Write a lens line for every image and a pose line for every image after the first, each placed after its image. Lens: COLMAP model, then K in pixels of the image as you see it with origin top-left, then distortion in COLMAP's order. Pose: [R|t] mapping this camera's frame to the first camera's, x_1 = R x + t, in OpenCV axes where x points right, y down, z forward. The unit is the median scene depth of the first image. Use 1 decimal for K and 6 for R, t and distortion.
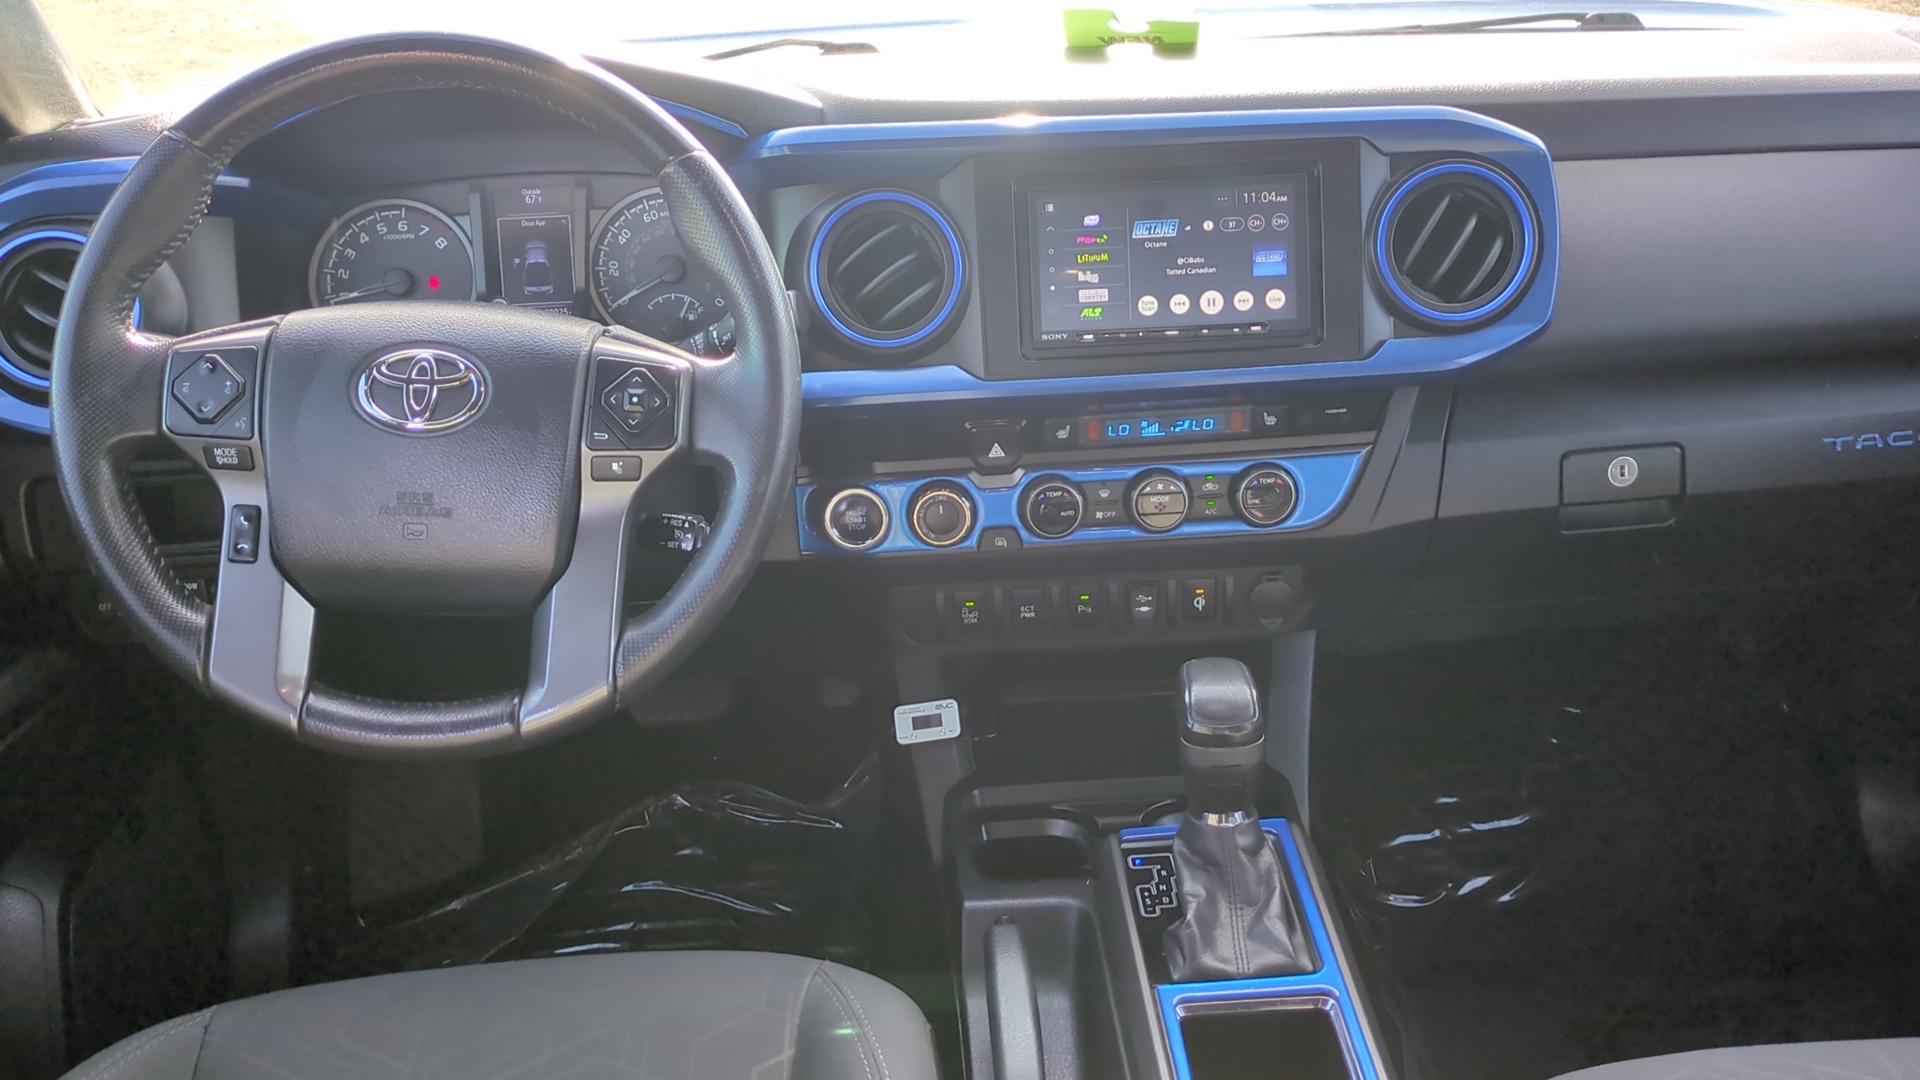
lens RADIAL K [[1662.8, 0, 980.7], [0, 1662.8, 543.1], [0, 0, 1]] dist [0.050251, -0.002645]
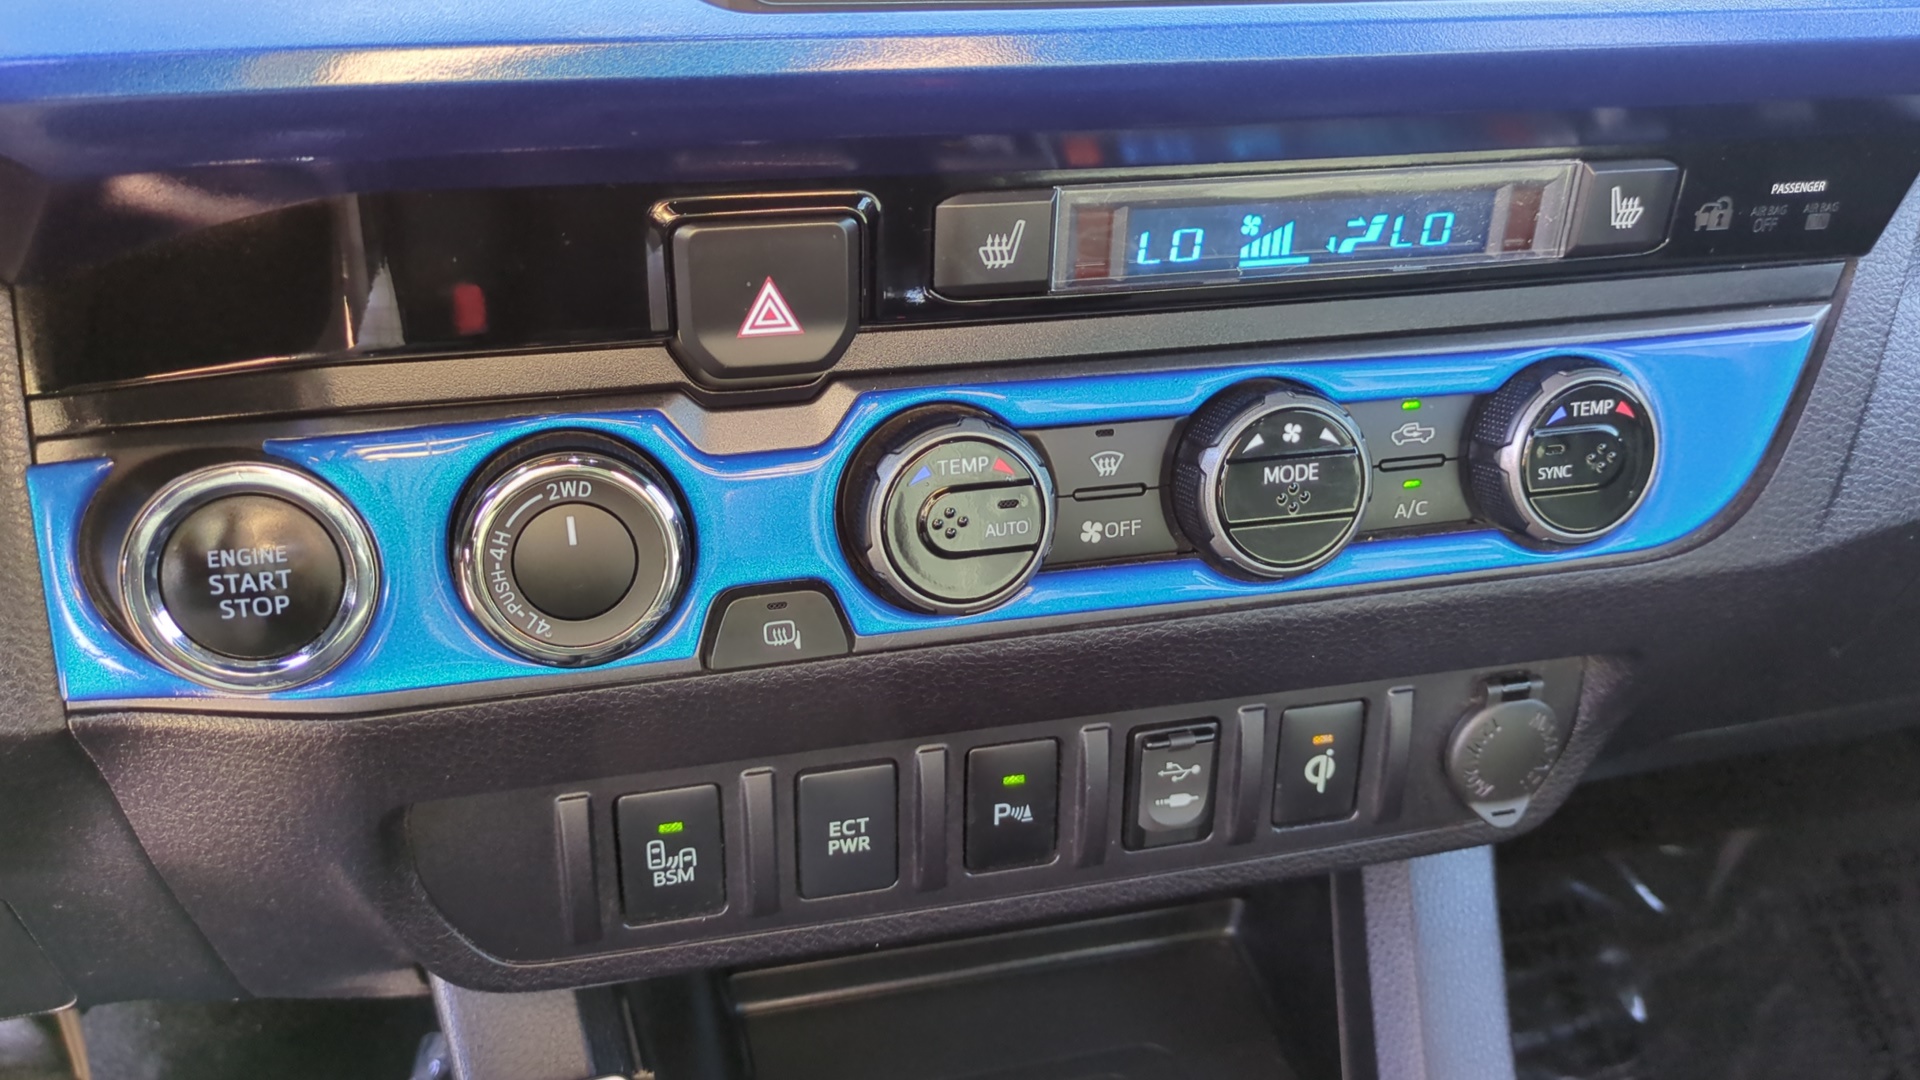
lens RADIAL K [[1656.1, 0, 988.9], [0, 1656.1, 537.7], [0, 0, 1]] dist [0.041144, -0.048149]
pose [[0.971670, -0.036755, 0.233467, -0.020626], [0.044216, 0.998662, -0.026799, -0.008337], [-0.232170, 0.036363, 0.971995, 0.705688]]
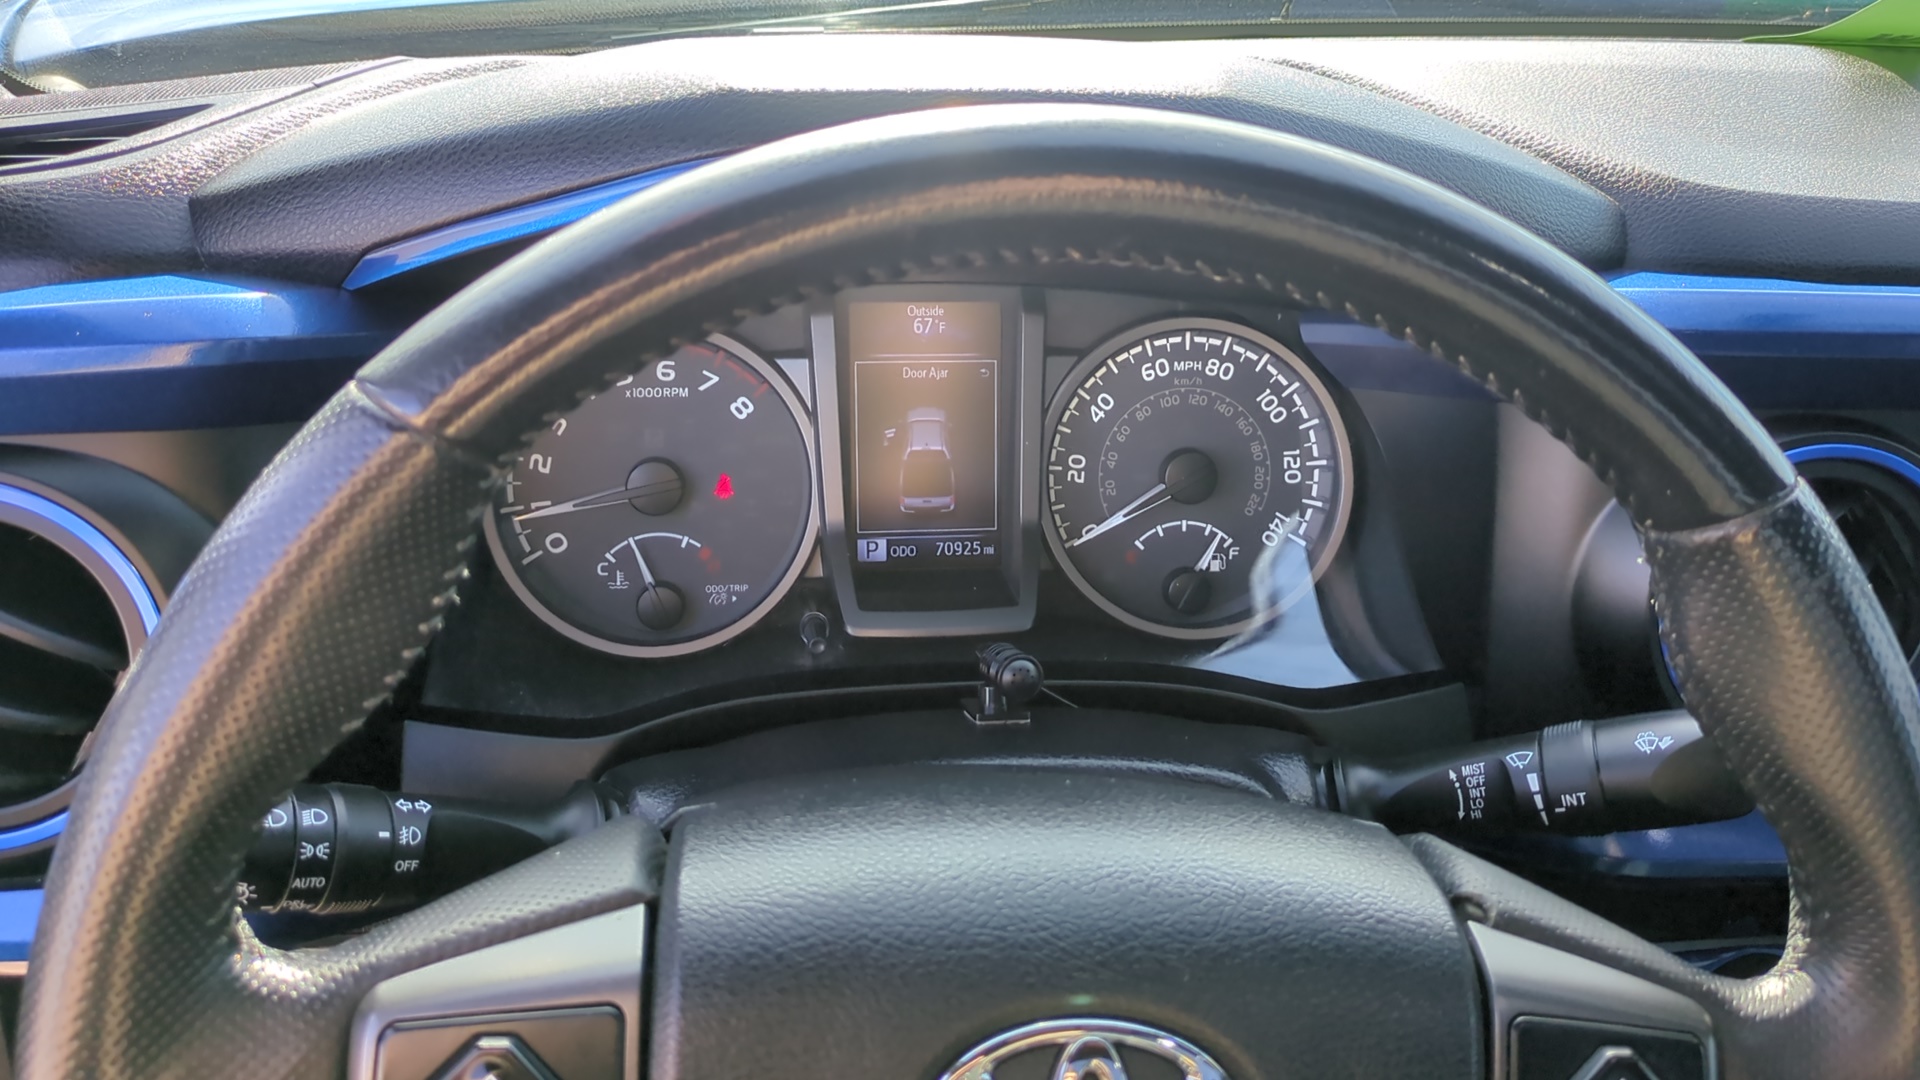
lens RADIAL K [[1634.2, 0, 971.6], [0, 1634.2, 532.5], [0, 0, 1]] dist [0.057331, -0.094441]
pose [[0.993556, 0.036392, 0.107340, -0.322155], [-0.047992, 0.993041, 0.107547, -0.208721], [-0.102679, -0.112005, 0.988388, 0.538188]]
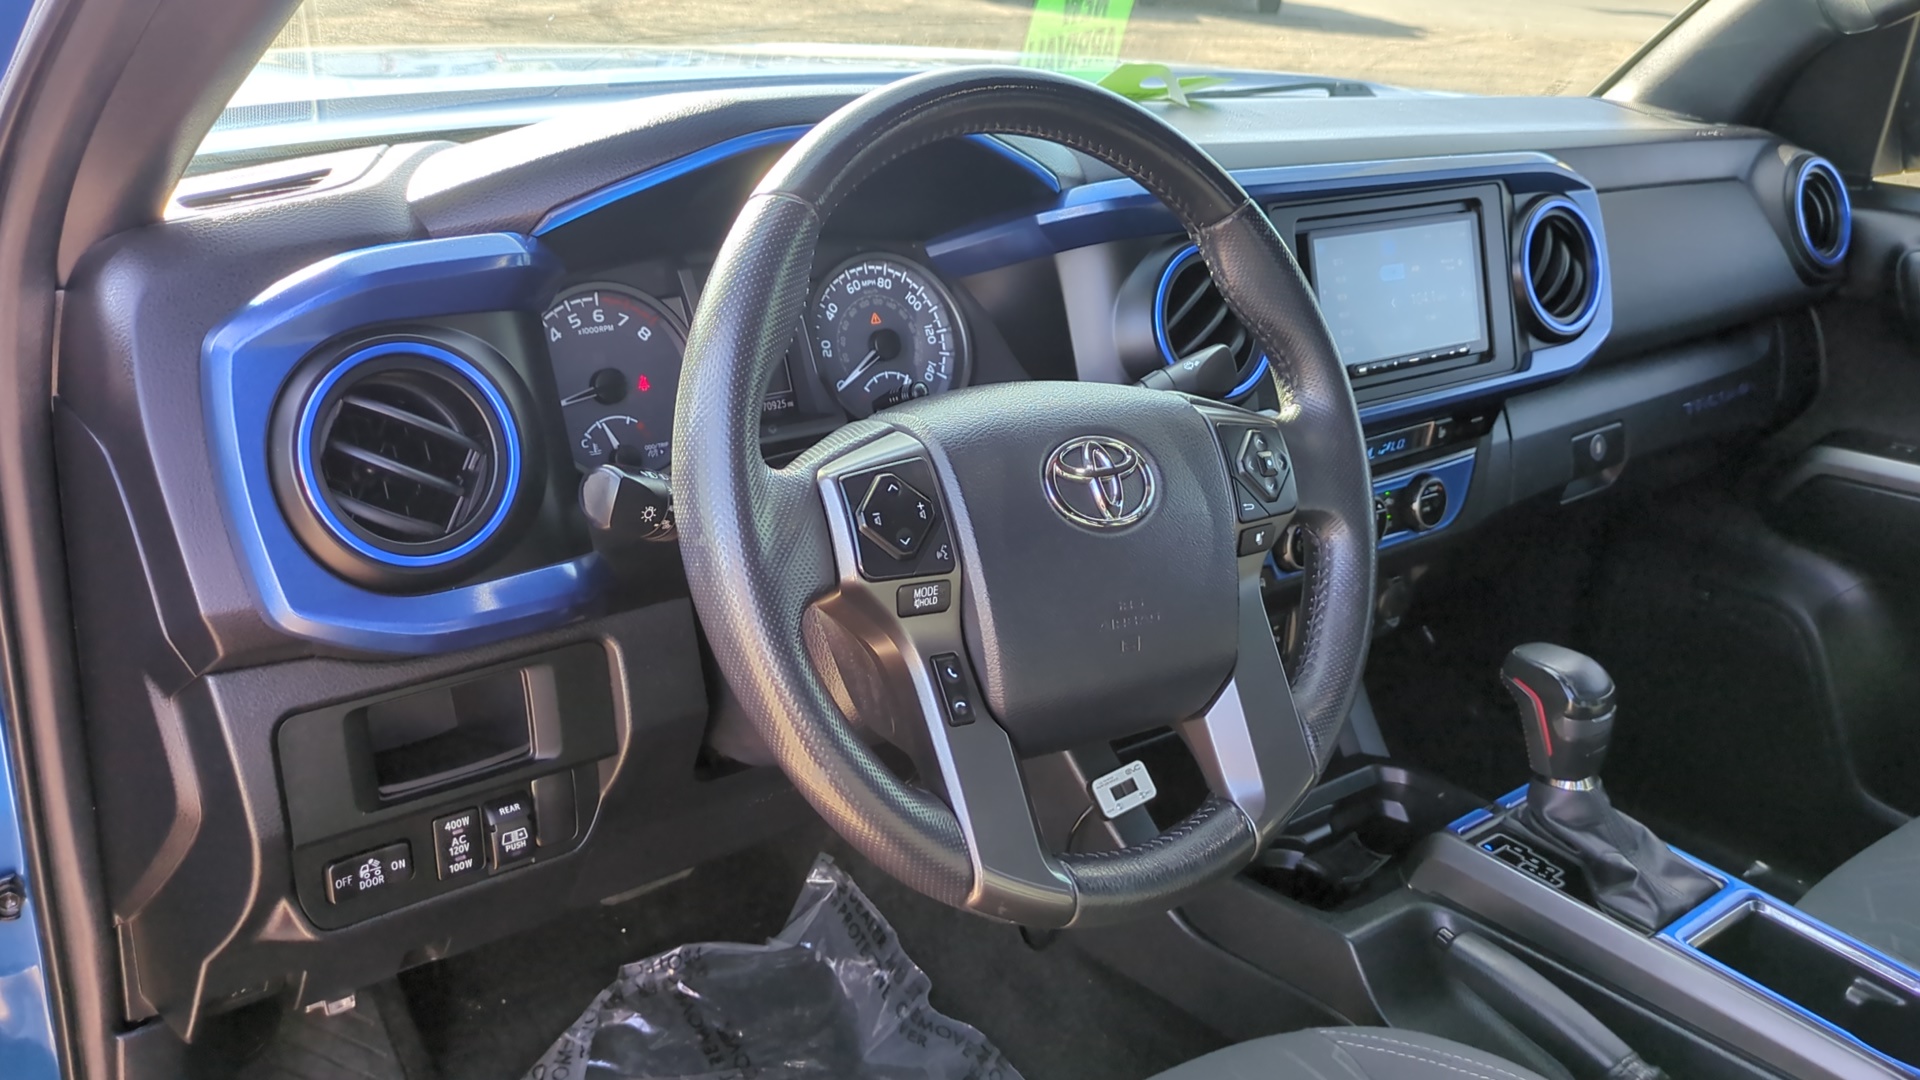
lens RADIAL K [[1630.7, 0, 977.9], [0, 1630.7, 534.8], [0, 0, 1]] dist [0.069387, -0.098049]
pose [[0.800298, -0.141441, 0.582681, -0.702367], [0.168755, 0.985630, 0.007473, -0.066166], [-0.575364, 0.092350, 0.812667, 0.292319]]
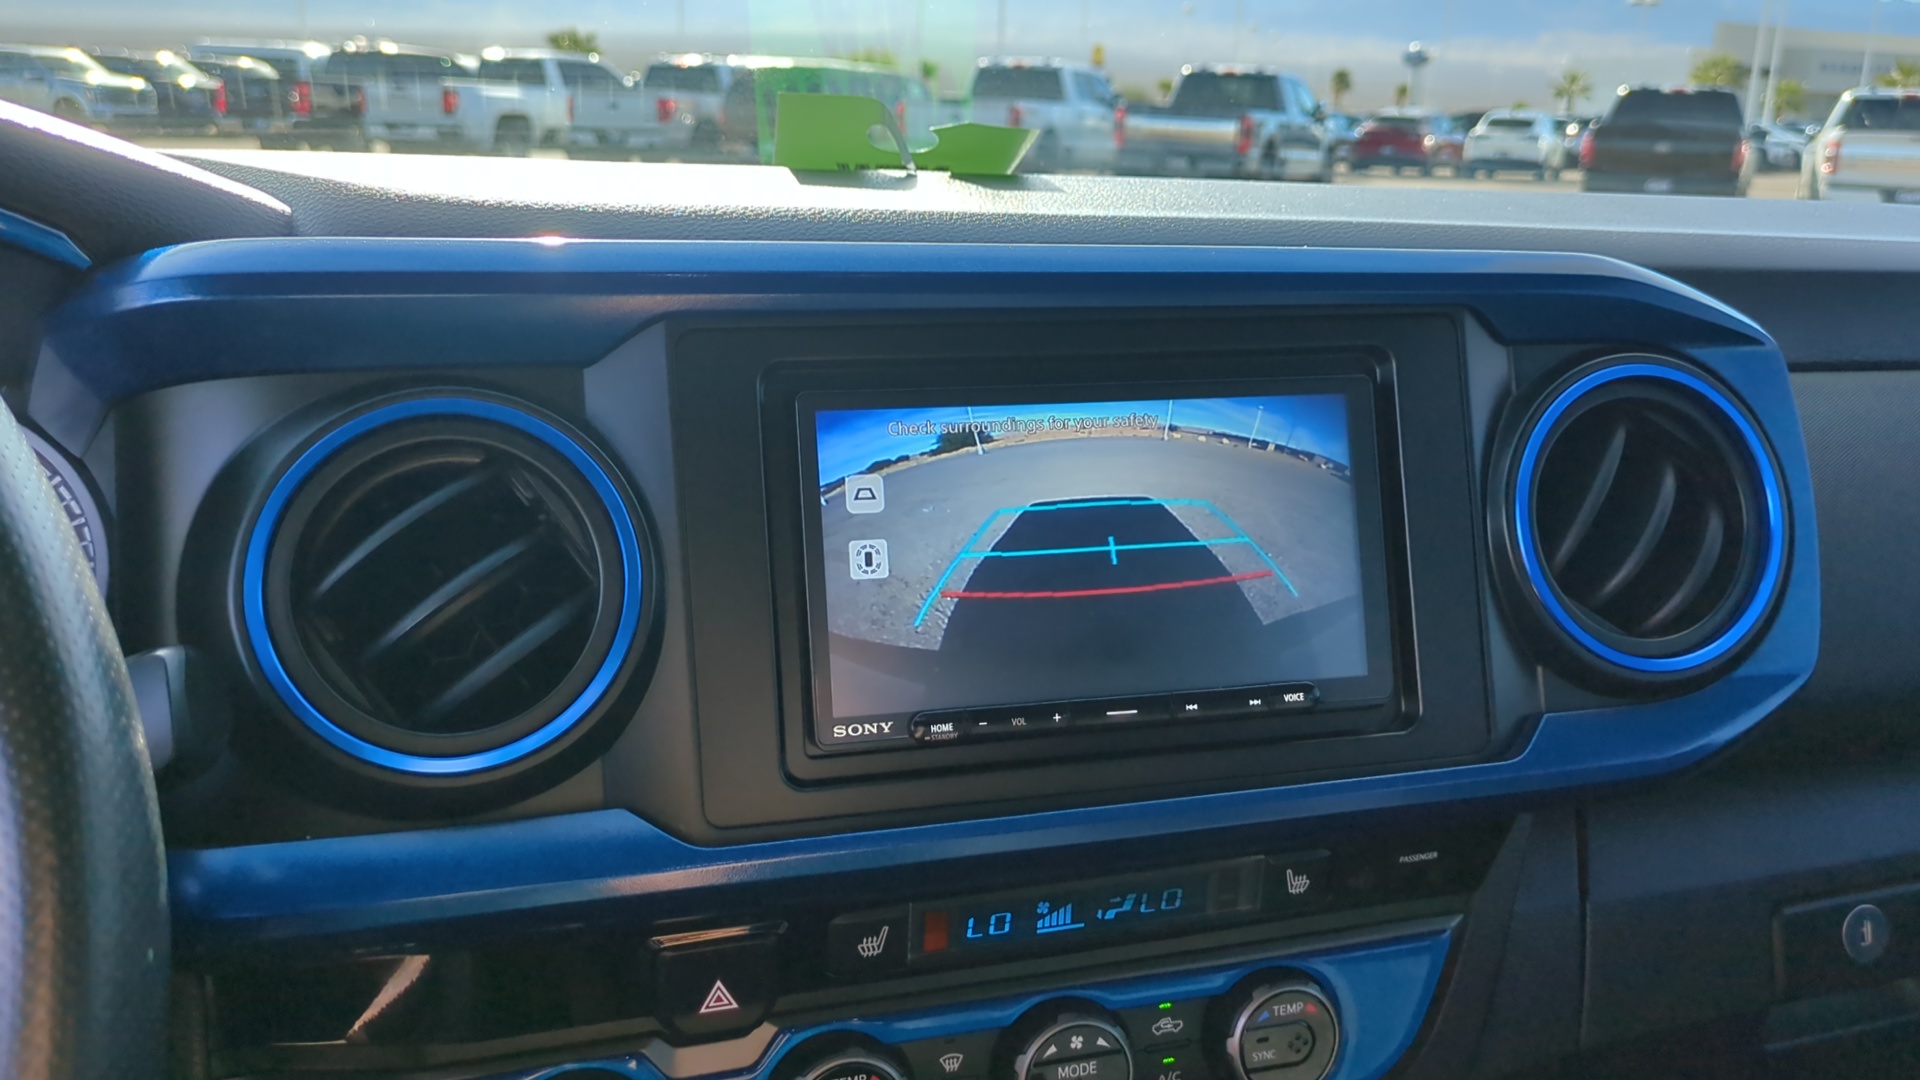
lens RADIAL K [[1656.1, 0, 988.9], [0, 1656.1, 537.7], [0, 0, 1]] dist [0.041144, -0.048149]
pose [[0.963061, -0.004582, 0.269243, -0.036943], [0.051981, 0.984213, -0.169181, -0.093390], [-0.264217, 0.176927, 0.948096, 0.545817]]
